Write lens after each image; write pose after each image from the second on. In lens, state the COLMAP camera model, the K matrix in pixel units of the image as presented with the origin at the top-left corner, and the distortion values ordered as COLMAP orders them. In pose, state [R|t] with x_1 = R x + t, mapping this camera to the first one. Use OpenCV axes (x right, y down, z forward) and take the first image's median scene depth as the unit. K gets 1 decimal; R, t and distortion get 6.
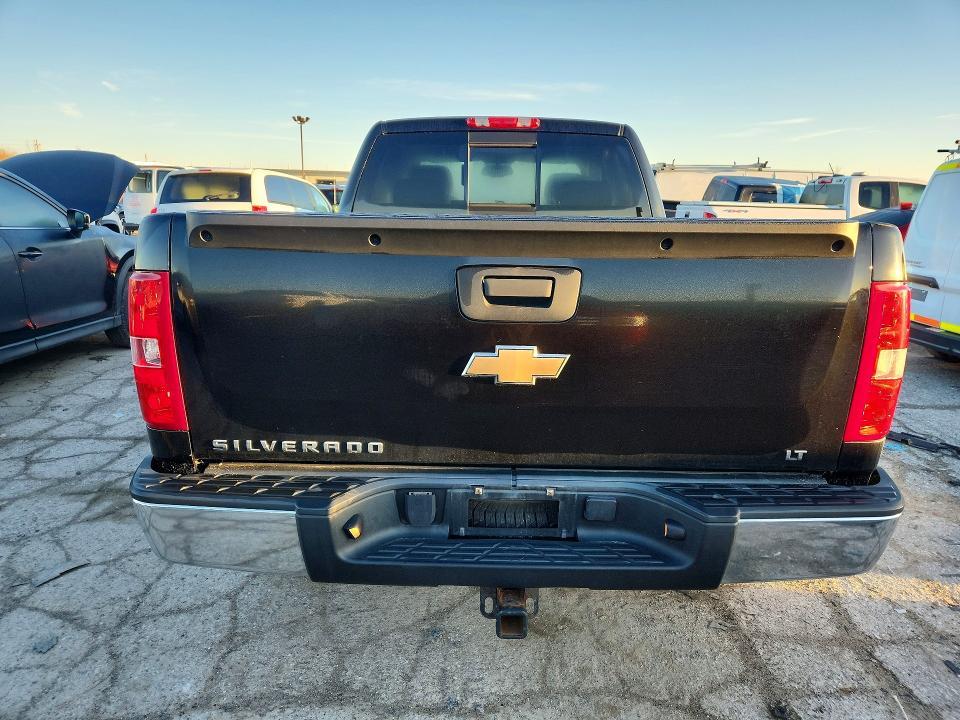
lens RADIAL K [[678.4, 0, 474.3], [0, 678.4, 360.9], [0, 0, 1]] dist [0.105510, -0.098805]
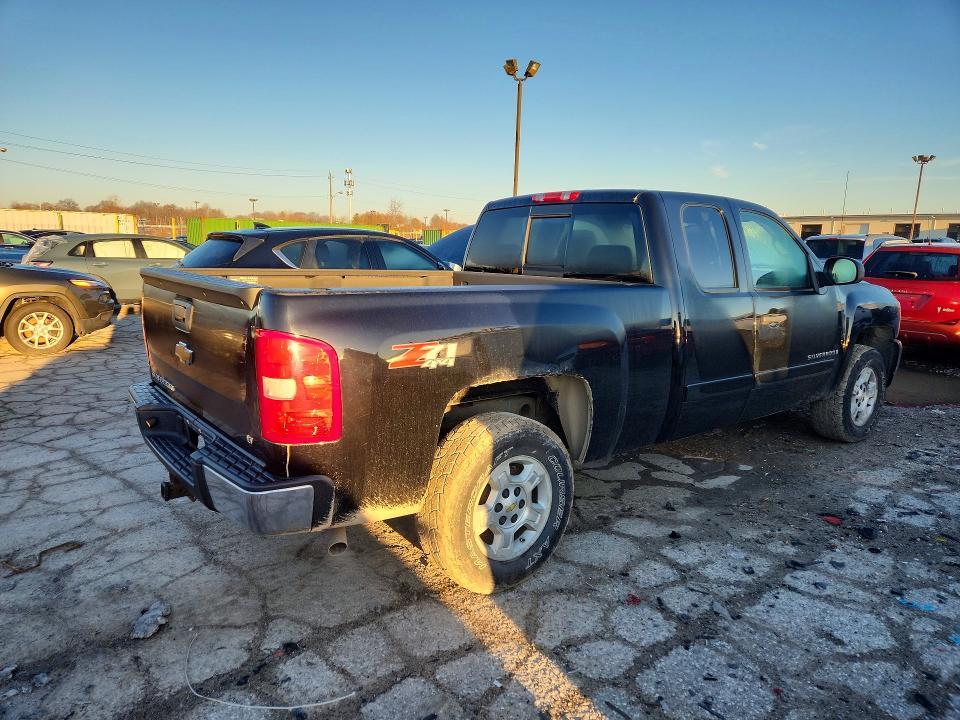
lens RADIAL K [[678.4, 0, 474.3], [0, 678.4, 360.9], [0, 0, 1]] dist [0.105510, -0.098805]
pose [[0.595343, 0.137508, -0.791617, 0.921270], [-0.187401, 0.981837, 0.029614, -0.082181], [0.781312, 0.130719, 0.610299, 0.219644]]
